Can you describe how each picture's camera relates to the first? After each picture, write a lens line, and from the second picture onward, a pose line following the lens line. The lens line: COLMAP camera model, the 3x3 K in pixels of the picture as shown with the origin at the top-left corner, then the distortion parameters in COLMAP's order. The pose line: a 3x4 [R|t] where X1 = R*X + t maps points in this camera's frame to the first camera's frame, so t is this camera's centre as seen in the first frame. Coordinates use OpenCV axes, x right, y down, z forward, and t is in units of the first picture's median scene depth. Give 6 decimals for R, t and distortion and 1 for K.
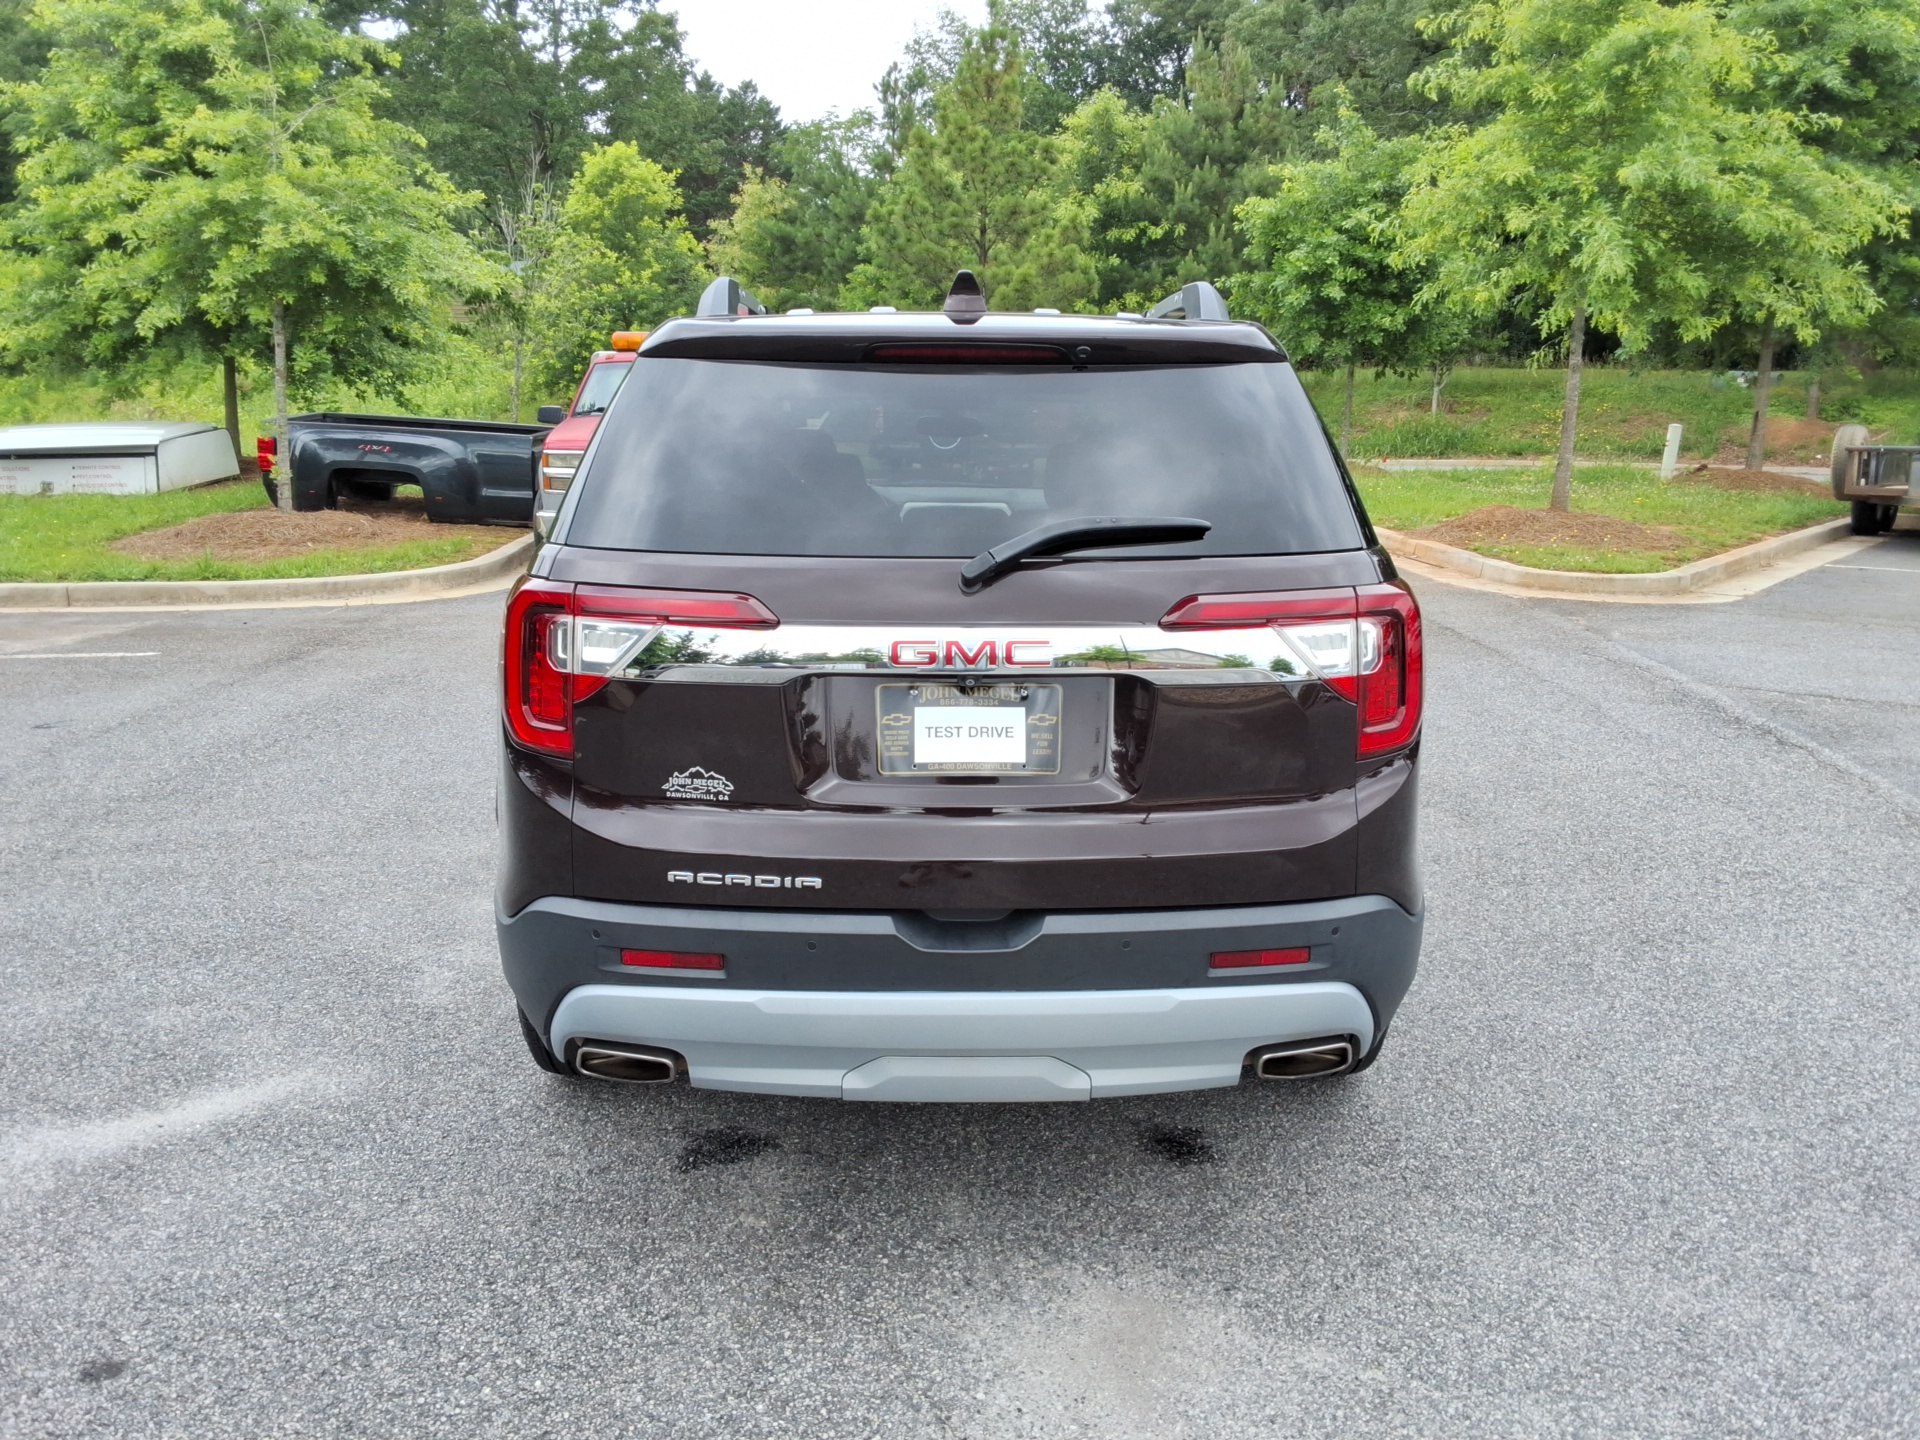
lens RADIAL K [[1545.4, 0, 961.8], [0, 1545.4, 719.3], [0, 0, 1]] dist [0.090997, -0.140229]
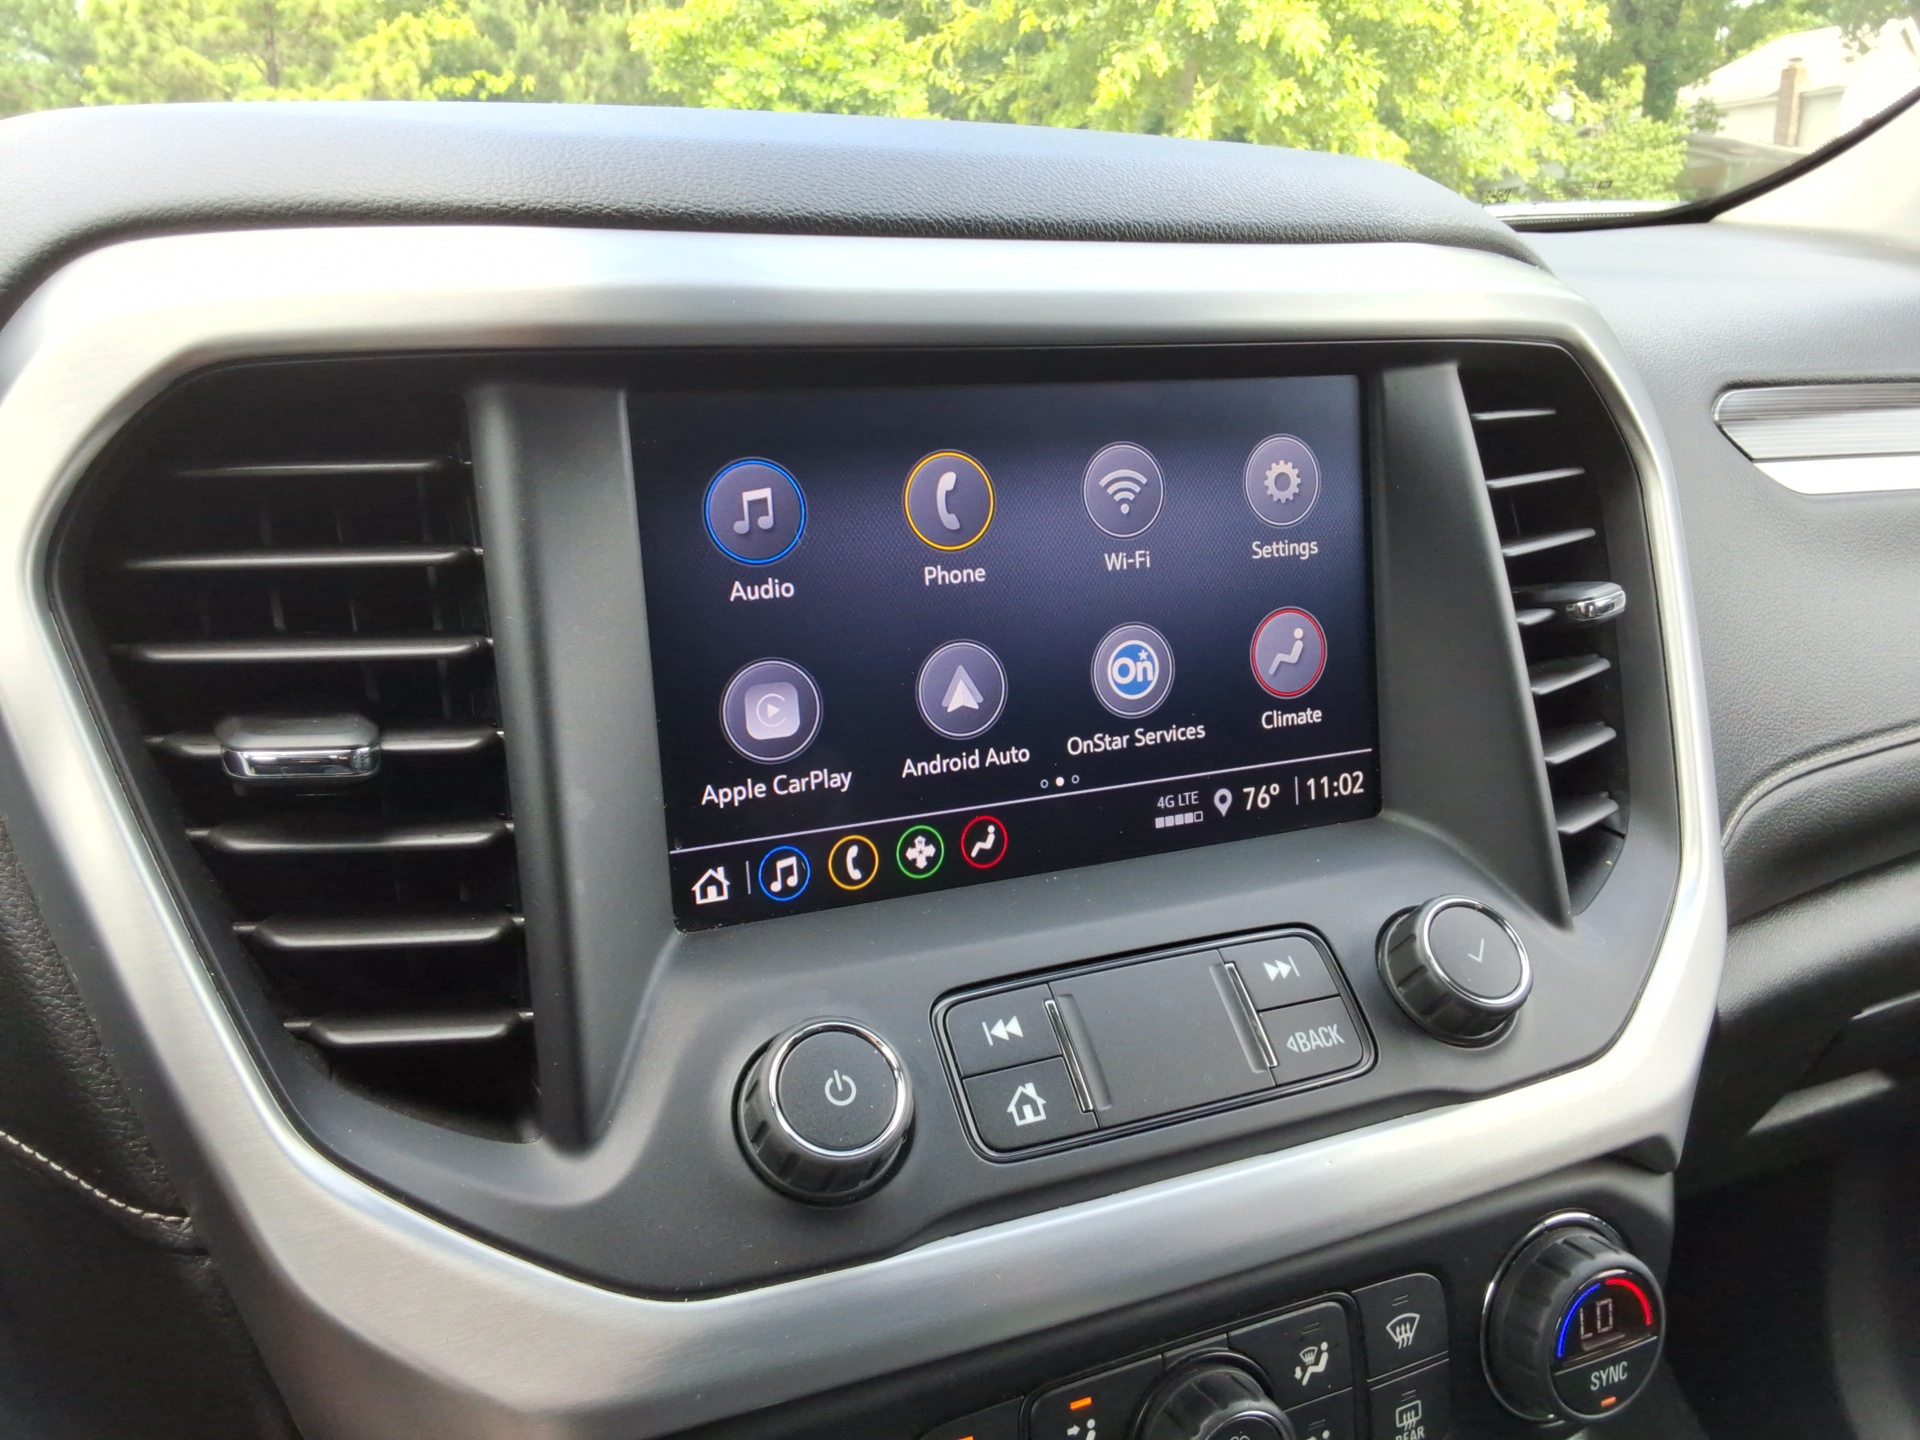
lens RADIAL K [[1545.4, 0, 988.4], [0, 1545.4, 724.2], [0, 0, 1]] dist [0.090997, -0.140229]
pose [[0.910053, -0.109927, 0.399650, -0.008205], [0.089207, 0.993540, 0.070146, -0.027939], [-0.404779, -0.028185, 0.913980, 0.233365]]
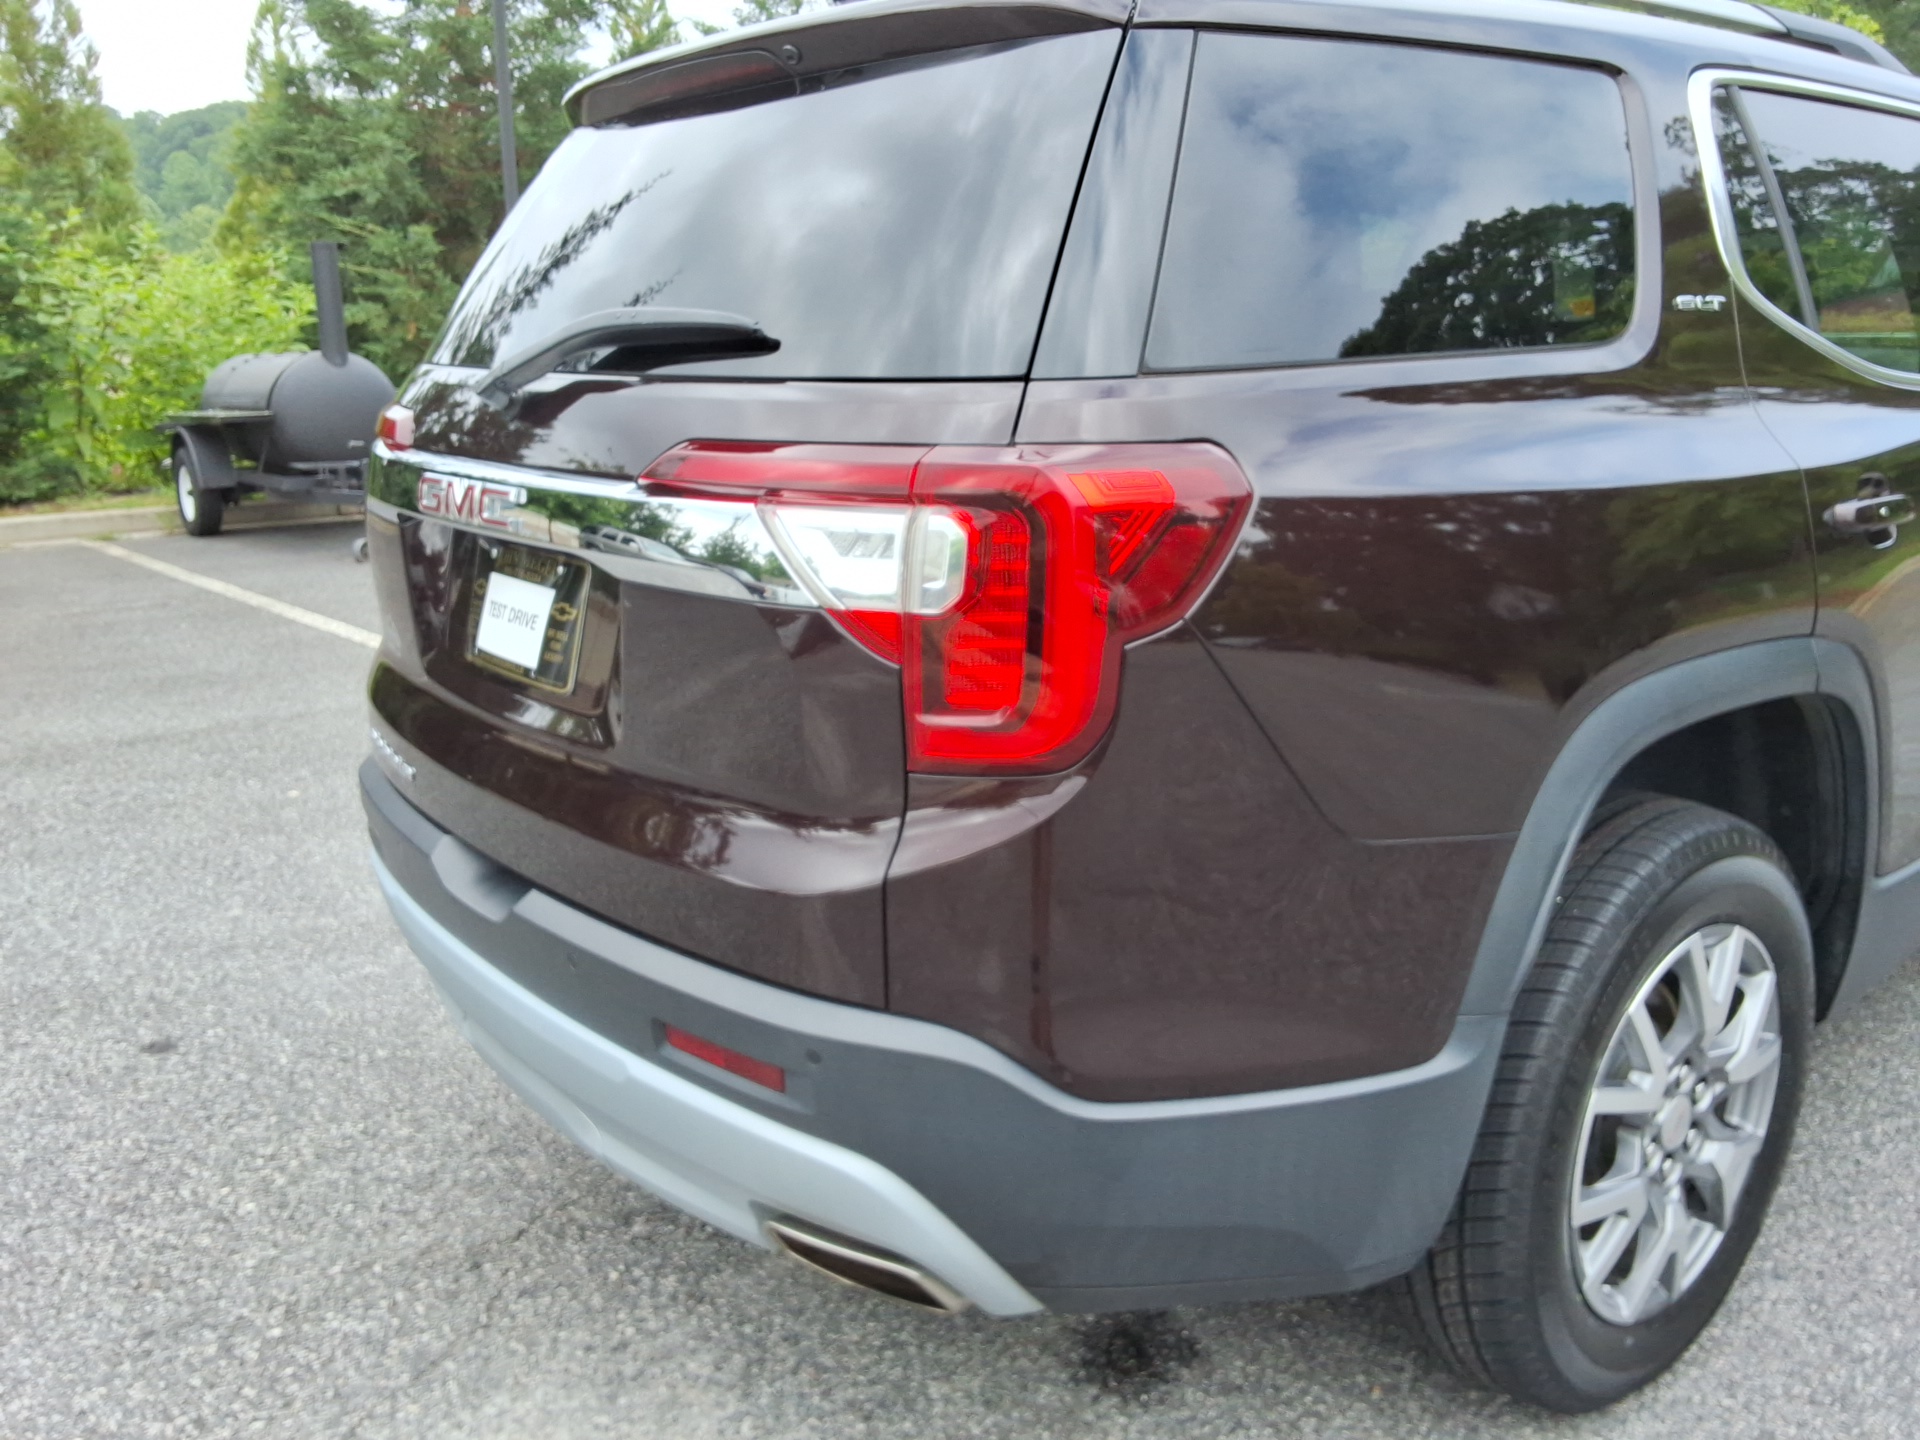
lens RADIAL K [[1545.4, 0, 963.9], [0, 1545.4, 702.2], [0, 0, 1]] dist [0.090997, -0.140229]
pose [[0.615890, 0.173088, -0.768583, 0.078807], [-0.136630, 0.984251, 0.112172, -0.006947], [0.775894, 0.035926, 0.629839, 0.078884]]
